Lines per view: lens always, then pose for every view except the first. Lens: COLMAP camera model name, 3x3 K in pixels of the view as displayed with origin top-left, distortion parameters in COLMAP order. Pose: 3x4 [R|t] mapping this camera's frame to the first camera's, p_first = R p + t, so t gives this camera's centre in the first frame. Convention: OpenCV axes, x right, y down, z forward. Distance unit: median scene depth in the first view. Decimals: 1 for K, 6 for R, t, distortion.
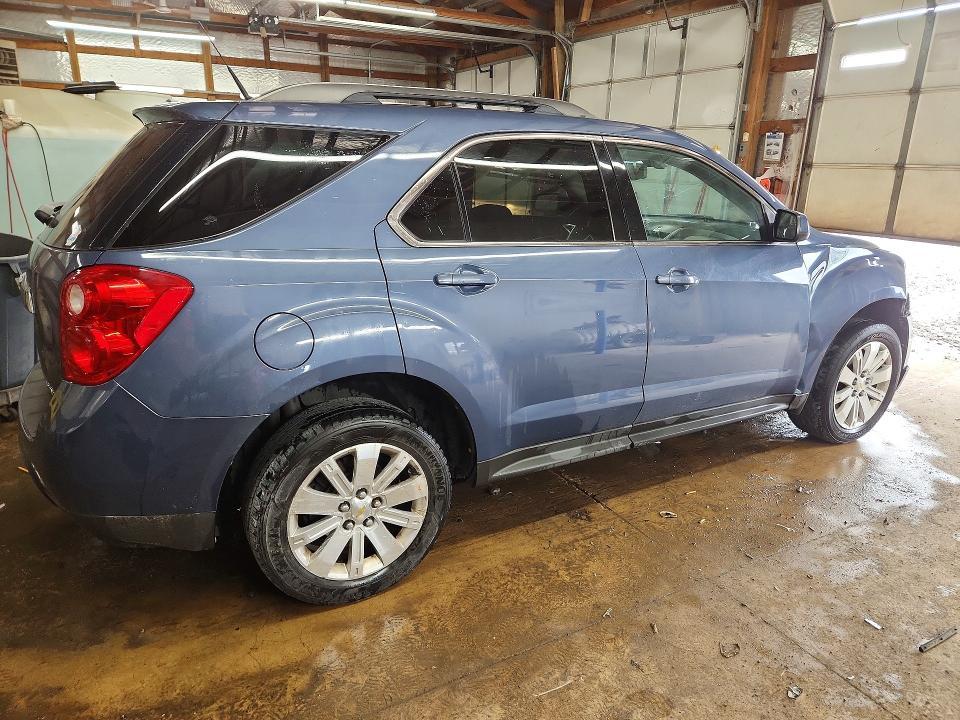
lens RADIAL K [[635.6, 0, 480.0], [0, 635.6, 360.0], [0, 0, 1]] dist [0.005652, 0.003494]
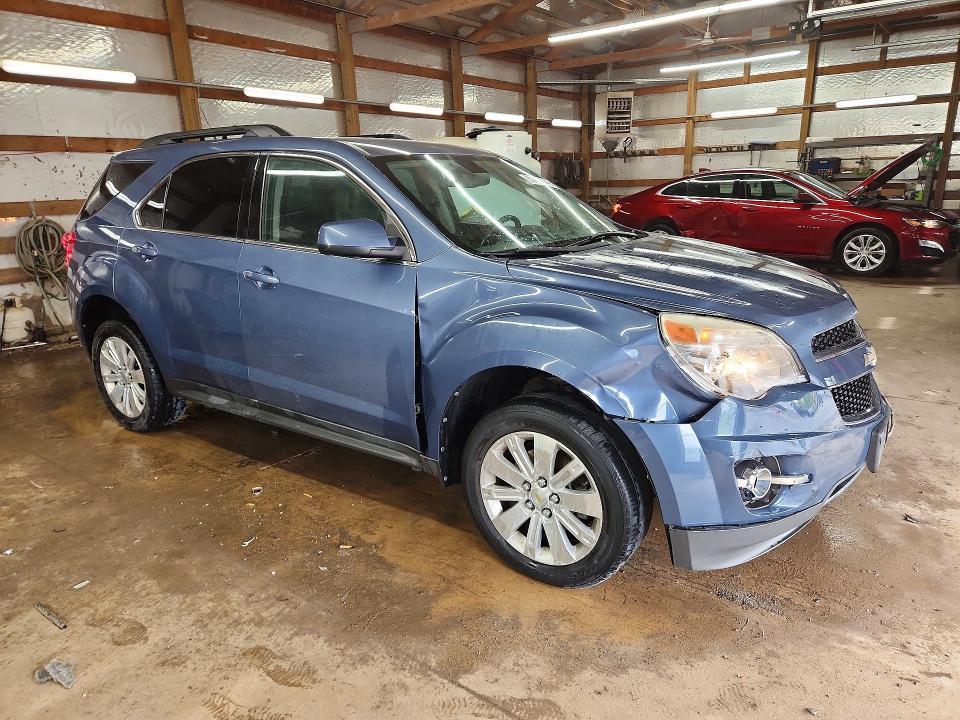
lens RADIAL K [[624.7, 0, 480.0], [0, 624.7, 360.0], [0, 0, 1]] dist [0.003567, -0.018513]
pose [[0.432165, 0.212181, -0.876477, 0.657407], [-0.229797, 0.965752, 0.120486, -0.092586], [0.872024, 0.149341, 0.466123, 0.390269]]
